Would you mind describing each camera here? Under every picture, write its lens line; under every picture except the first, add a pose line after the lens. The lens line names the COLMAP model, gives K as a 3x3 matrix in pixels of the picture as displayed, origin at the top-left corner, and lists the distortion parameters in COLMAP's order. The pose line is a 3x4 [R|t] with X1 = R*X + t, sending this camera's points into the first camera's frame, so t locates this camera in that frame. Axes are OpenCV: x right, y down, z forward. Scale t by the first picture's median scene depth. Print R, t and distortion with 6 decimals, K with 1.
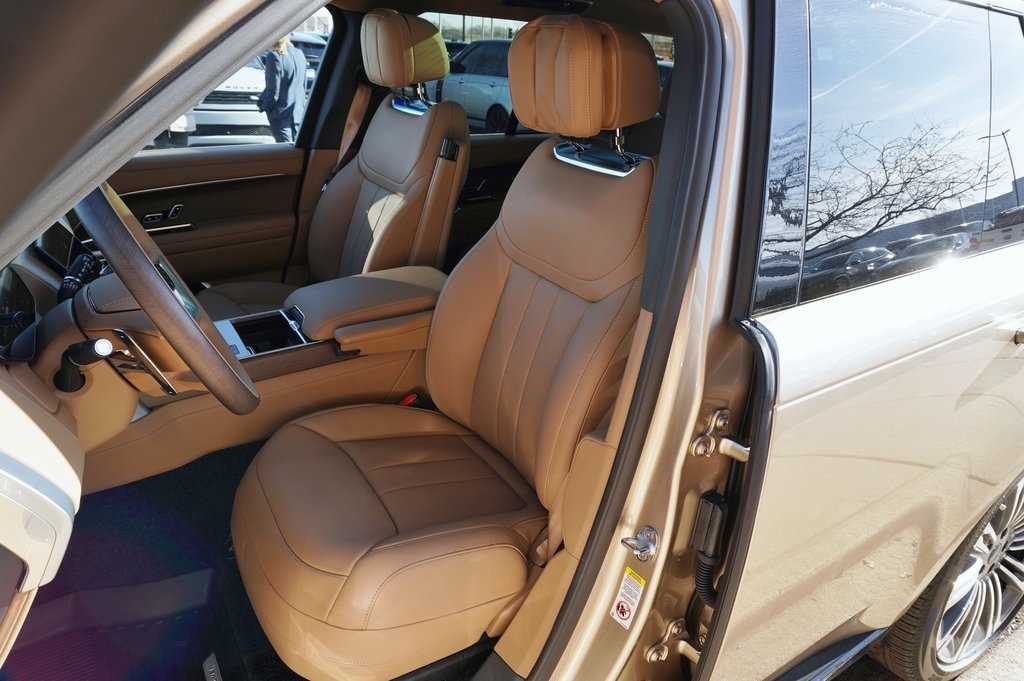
lens RADIAL K [[692.3, 0, 512.5], [0, 692.3, 340.1], [0, 0, 1]] dist [-0.032175, 0.036033]
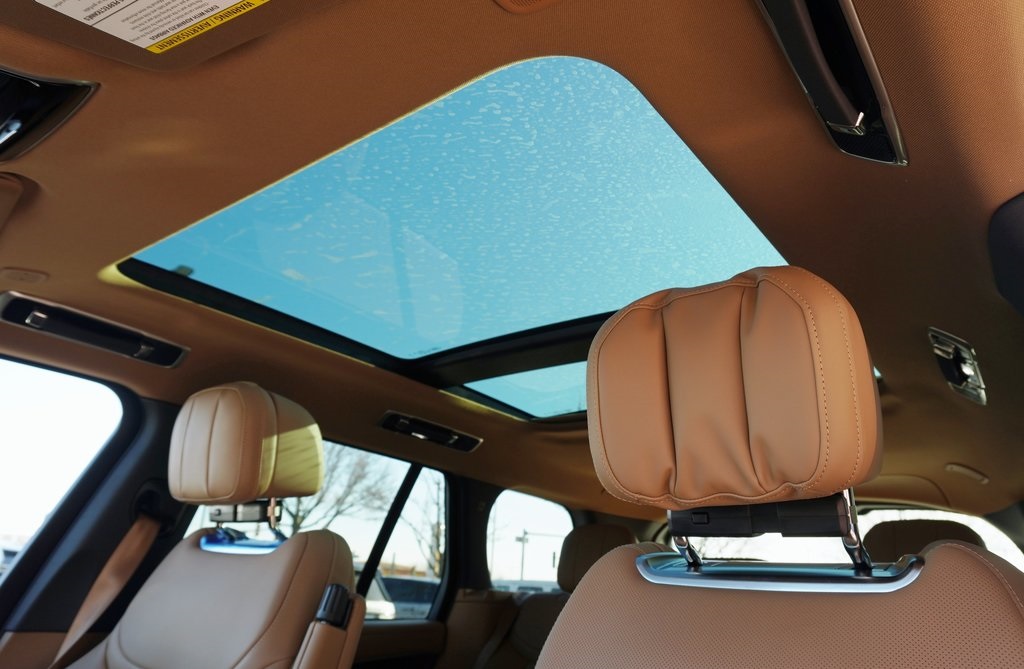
lens RADIAL K [[701.6, 0, 510.2], [0, 701.6, 331.6], [0, 0, 1]] dist [0.010873, 0.003861]
pose [[0.941431, 0.121876, 0.314410, -0.136834], [0.122032, 0.746065, -0.654596, -0.057510], [-0.314350, 0.654625, 0.687496, 0.394237]]
